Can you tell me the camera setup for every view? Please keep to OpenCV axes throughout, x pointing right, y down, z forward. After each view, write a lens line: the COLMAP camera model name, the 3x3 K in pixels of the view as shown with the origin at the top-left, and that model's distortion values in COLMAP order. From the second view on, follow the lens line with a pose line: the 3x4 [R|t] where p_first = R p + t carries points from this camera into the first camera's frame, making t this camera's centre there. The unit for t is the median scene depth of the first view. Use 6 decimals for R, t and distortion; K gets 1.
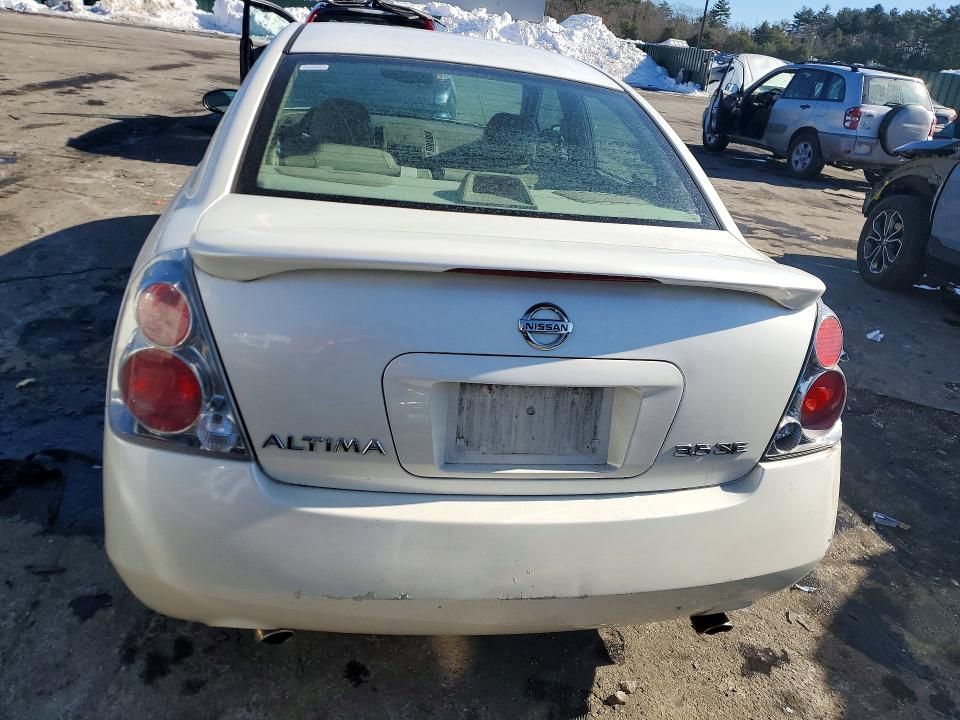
lens RADIAL K [[806.4, 0, 480.0], [0, 806.4, 360.0], [0, 0, 1]] dist [0.001308, -0.000230]
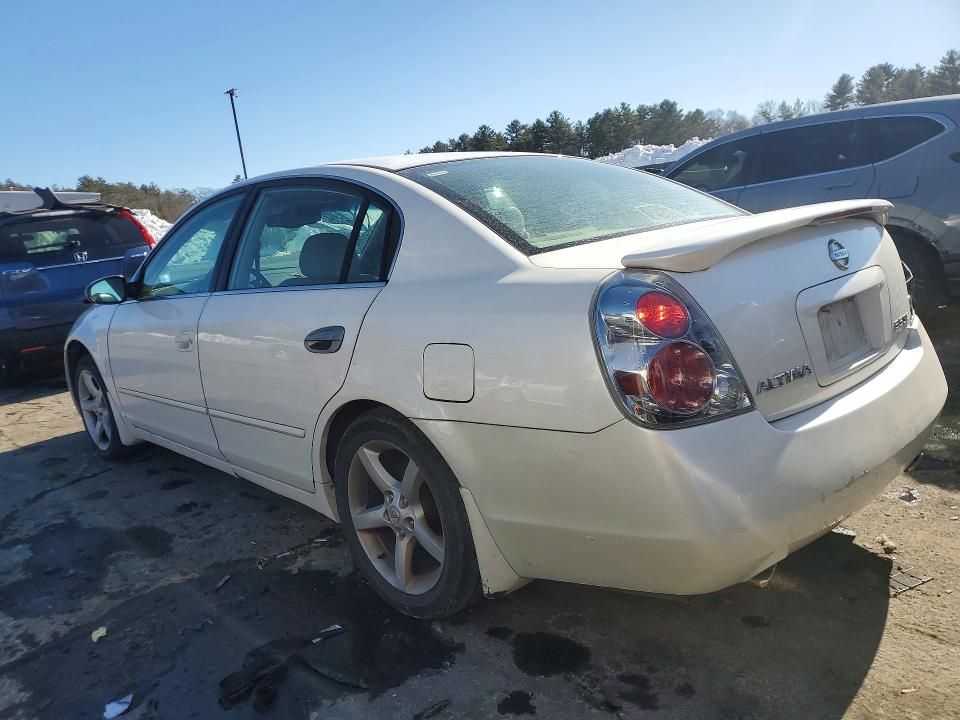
lens RADIAL K [[806.4, 0, 480.0], [0, 806.4, 360.0], [0, 0, 1]] dist [0.001308, -0.000230]
pose [[0.806741, -0.295624, 0.511640, -0.959097], [0.393827, 0.914511, -0.092576, 0.007552], [-0.440533, 0.276183, 0.854198, 0.111950]]
